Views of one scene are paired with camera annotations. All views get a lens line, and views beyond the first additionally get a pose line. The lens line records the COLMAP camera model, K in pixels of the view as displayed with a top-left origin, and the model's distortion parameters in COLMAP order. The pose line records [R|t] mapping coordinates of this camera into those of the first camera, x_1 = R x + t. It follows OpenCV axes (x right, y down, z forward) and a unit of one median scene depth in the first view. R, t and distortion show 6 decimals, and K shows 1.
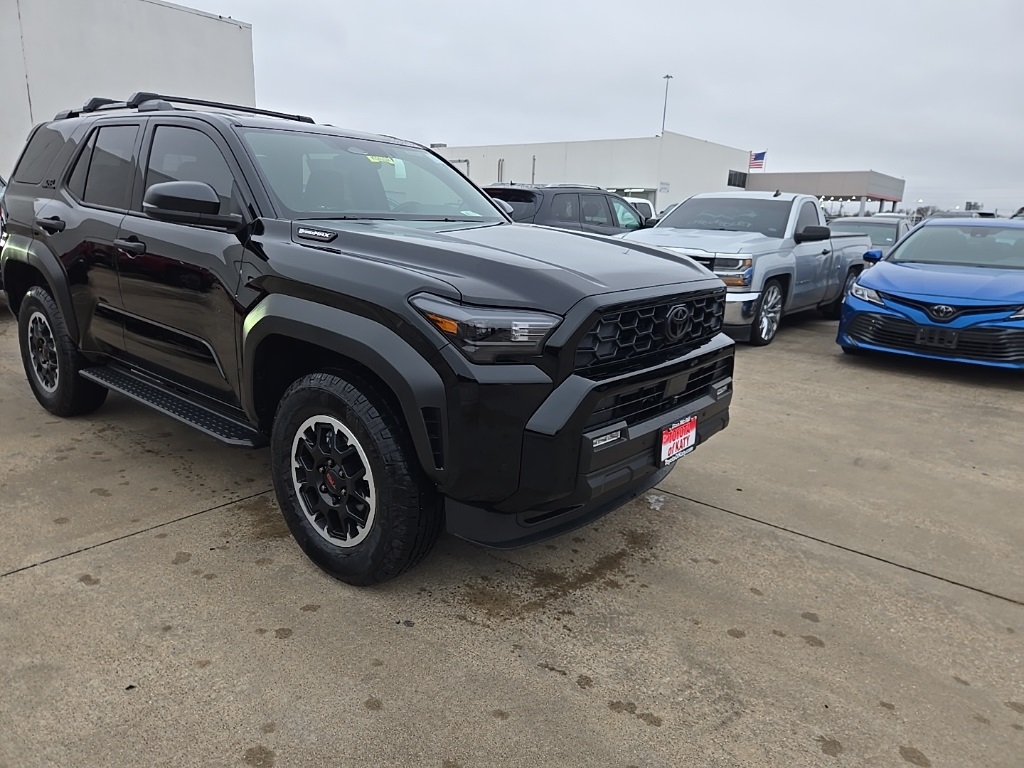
lens RADIAL K [[681.5, 0, 514.2], [0, 681.5, 379.1], [0, 0, 1]] dist [0.076835, -0.057852]
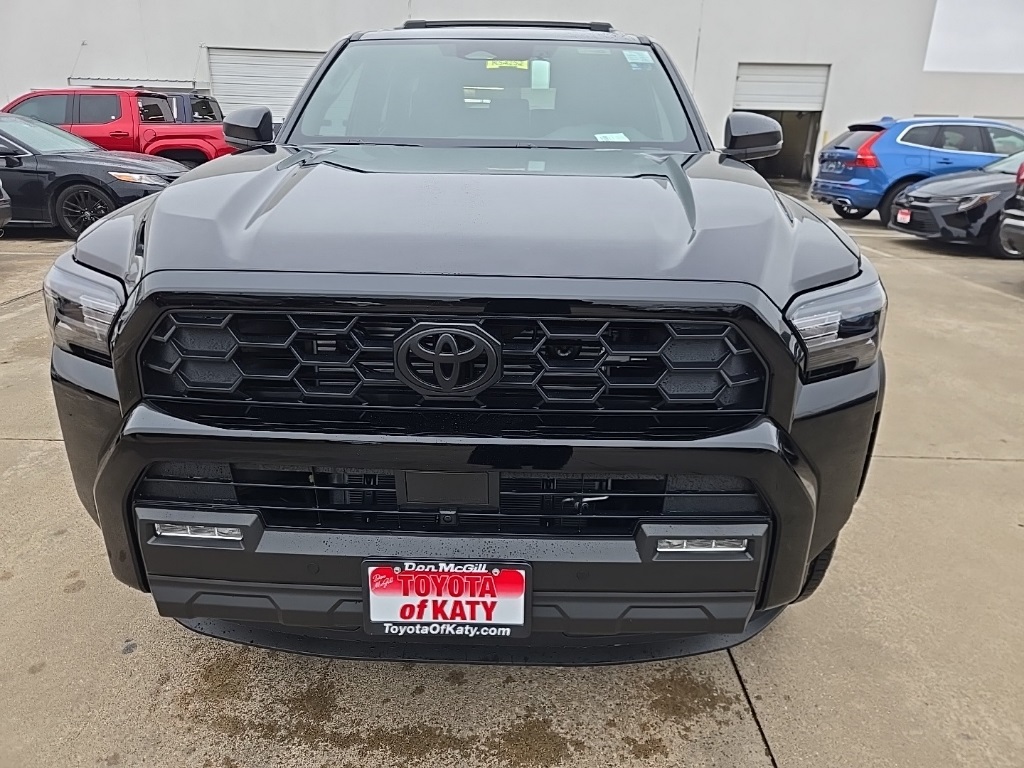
lens RADIAL K [[681.5, 0, 514.2], [0, 681.5, 379.1], [0, 0, 1]] dist [0.076835, -0.057852]
pose [[0.609611, 0.233264, -0.757603, 0.596585], [-0.175728, 0.971711, 0.157787, -0.144774], [0.772977, 0.036943, 0.633357, 0.725762]]
